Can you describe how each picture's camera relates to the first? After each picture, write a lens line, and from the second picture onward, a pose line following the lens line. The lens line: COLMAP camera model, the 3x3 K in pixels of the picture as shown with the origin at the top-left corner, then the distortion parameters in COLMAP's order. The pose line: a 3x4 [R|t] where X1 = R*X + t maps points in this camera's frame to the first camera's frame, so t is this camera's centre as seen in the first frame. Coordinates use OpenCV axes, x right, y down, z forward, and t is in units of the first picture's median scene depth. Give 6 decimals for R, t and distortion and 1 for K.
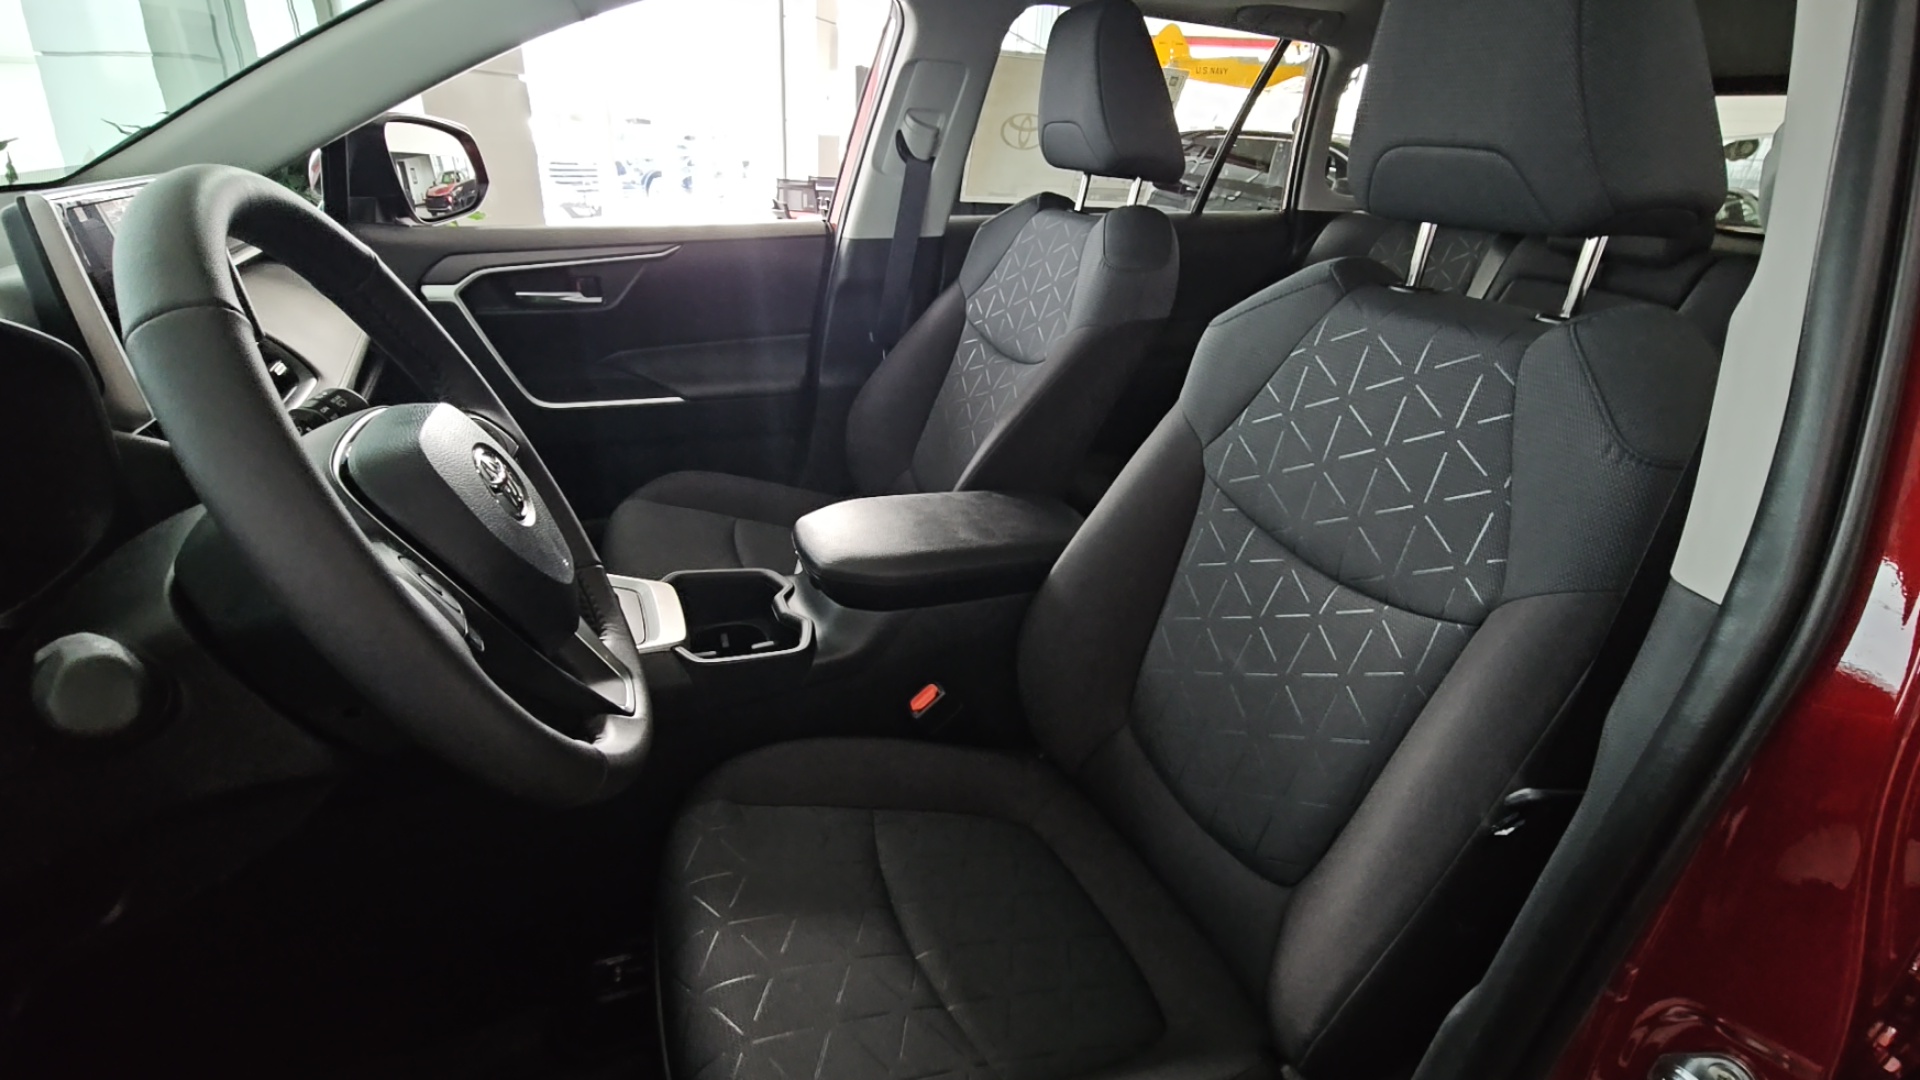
lens RADIAL K [[858.1, 0, 970.9], [0, 858.1, 540.7], [0, 0, 1]] dist [-0.001123, -0.000320]
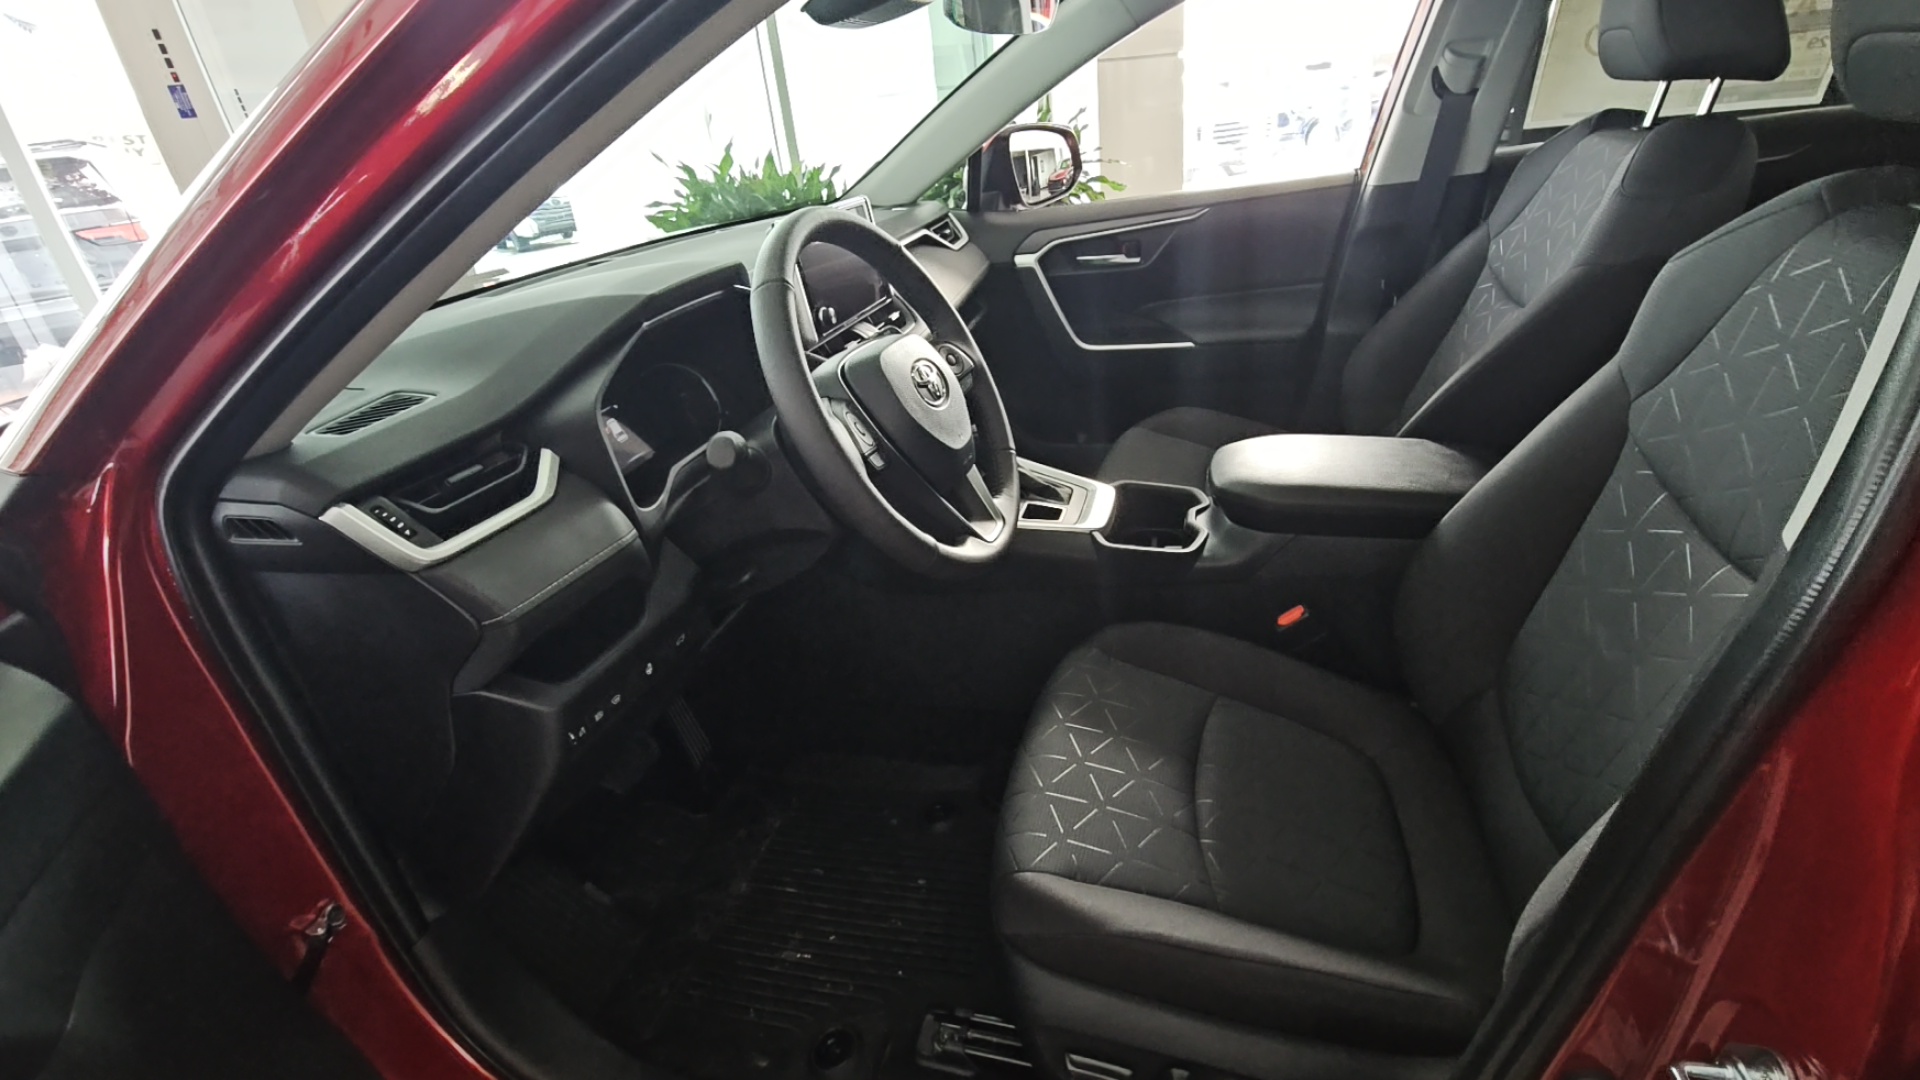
lens RADIAL K [[823.4, 0, 957.9], [0, 823.4, 506.9], [0, 0, 1]] dist [0.028563, 0.000501]
pose [[0.773509, 0.140376, -0.618044, 0.154627], [-0.124093, 0.989833, 0.069511, 0.014686], [0.621518, 0.022928, 0.783064, -0.064582]]
